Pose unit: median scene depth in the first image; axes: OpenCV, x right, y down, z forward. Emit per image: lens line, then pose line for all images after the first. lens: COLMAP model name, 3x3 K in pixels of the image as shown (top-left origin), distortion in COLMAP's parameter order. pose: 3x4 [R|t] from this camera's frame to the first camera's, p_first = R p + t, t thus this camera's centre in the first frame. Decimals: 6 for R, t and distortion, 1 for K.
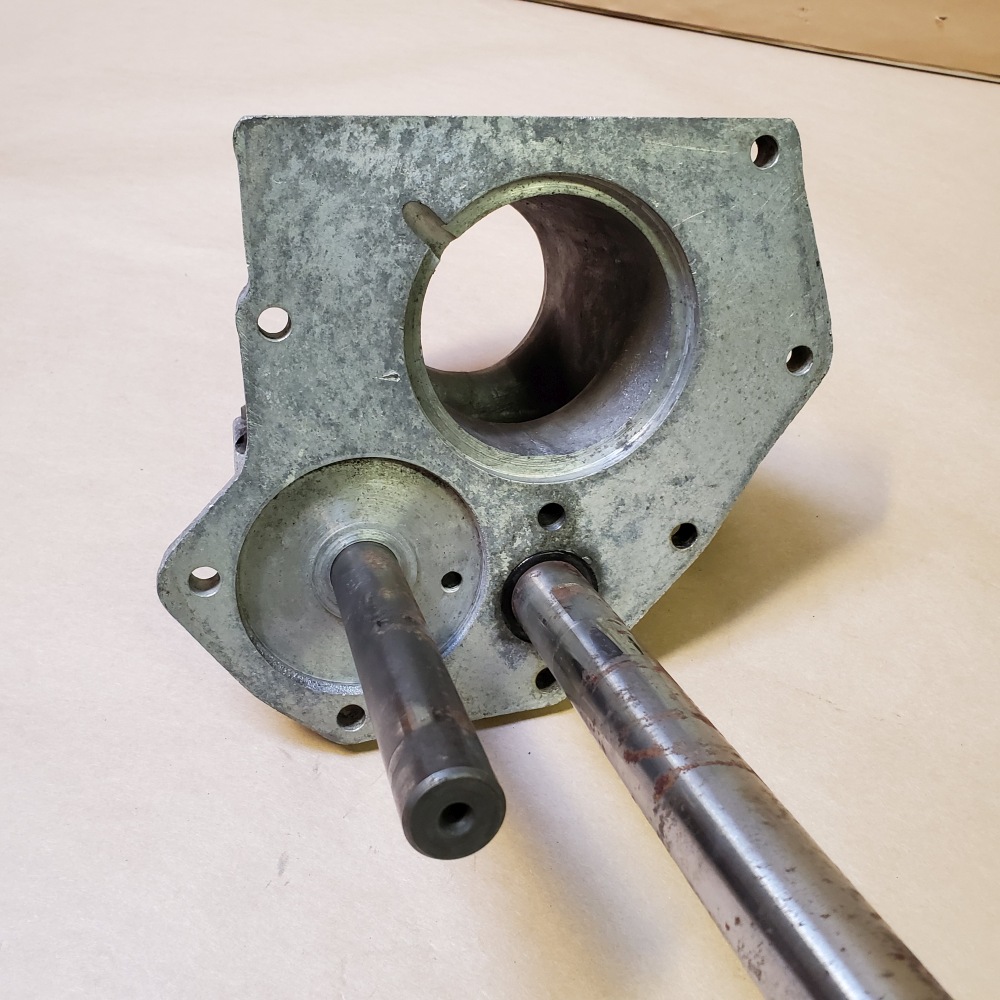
lens RADIAL K [[1132.6, 0, 479.6], [0, 1132.6, 496.8], [0, 0, 1]] dist [0.193220, -0.707890]
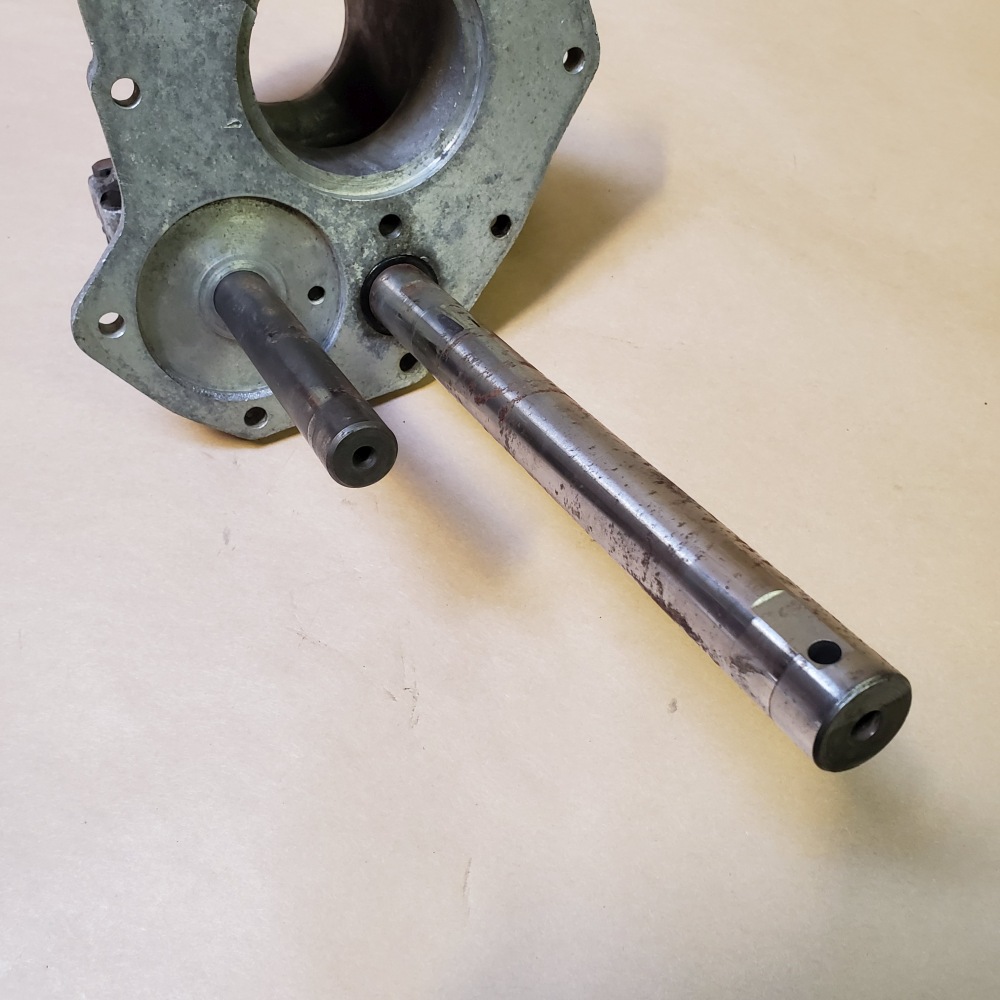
lens RADIAL K [[1132.6, 0, 479.6], [0, 1132.6, 496.8], [0, 0, 1]] dist [0.193220, -0.707890]
pose [[0.978338, -0.176803, 0.107685, -0.024976], [0.143530, 0.954167, 0.262609, -0.013892], [-0.149180, -0.241465, 0.958874, -0.239665]]
